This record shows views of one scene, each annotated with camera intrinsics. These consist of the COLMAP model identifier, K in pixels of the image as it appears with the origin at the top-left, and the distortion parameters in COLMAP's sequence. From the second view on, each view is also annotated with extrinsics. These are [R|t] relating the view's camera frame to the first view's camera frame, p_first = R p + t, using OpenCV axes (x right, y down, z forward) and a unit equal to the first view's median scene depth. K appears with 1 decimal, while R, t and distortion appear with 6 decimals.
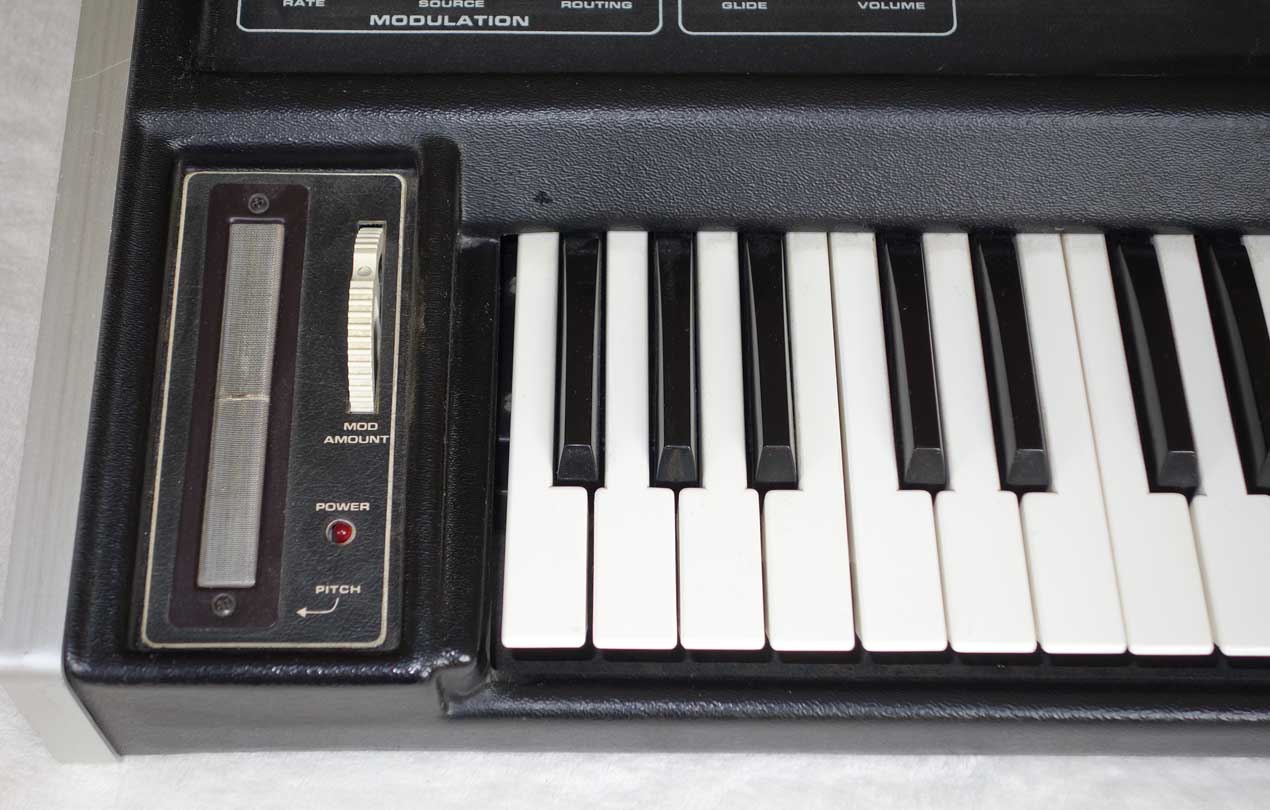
lens RADIAL K [[2078.4, 0, 635.0], [0, 2078.4, 405.0], [0, 0, 1]] dist [0.063133, 0.019827]
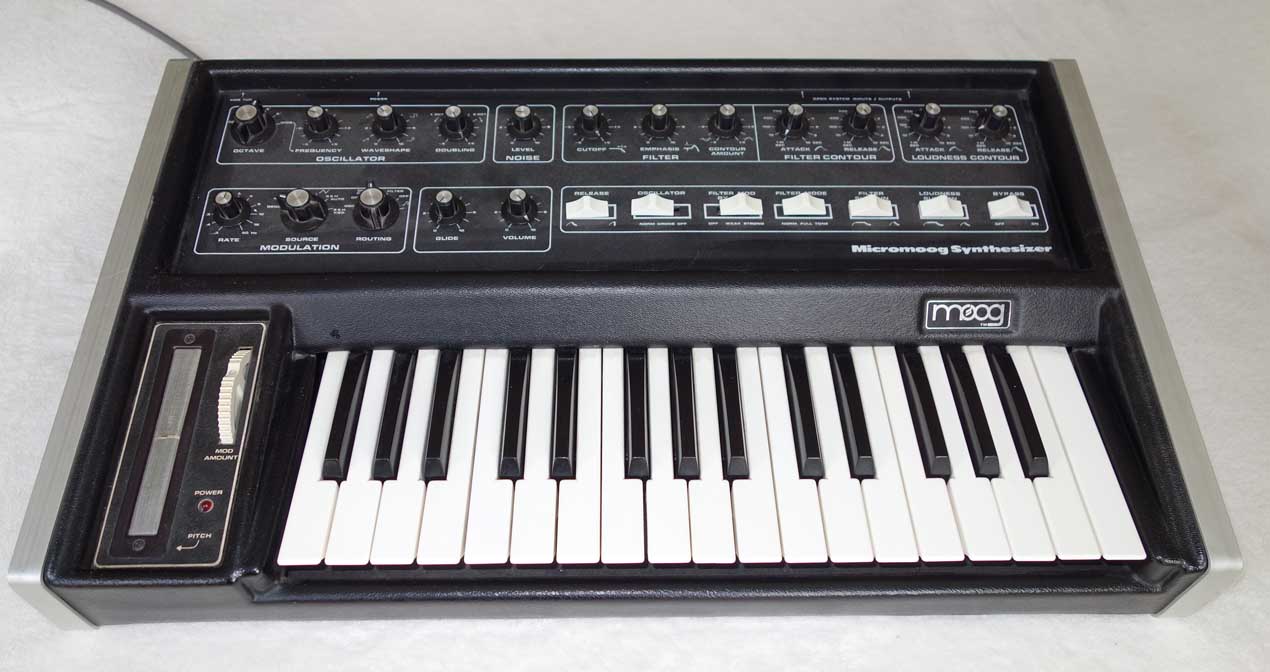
lens RADIAL K [[1043.0, 0, 639.9], [0, 1043.0, 289.6], [0, 0, 1]] dist [0.008472, 0.003909]
pose [[0.999895, -0.014438, -0.000921, 0.254990], [0.014170, 0.990171, -0.139144, 0.002135], [0.002921, 0.139116, 0.990272, 0.001093]]
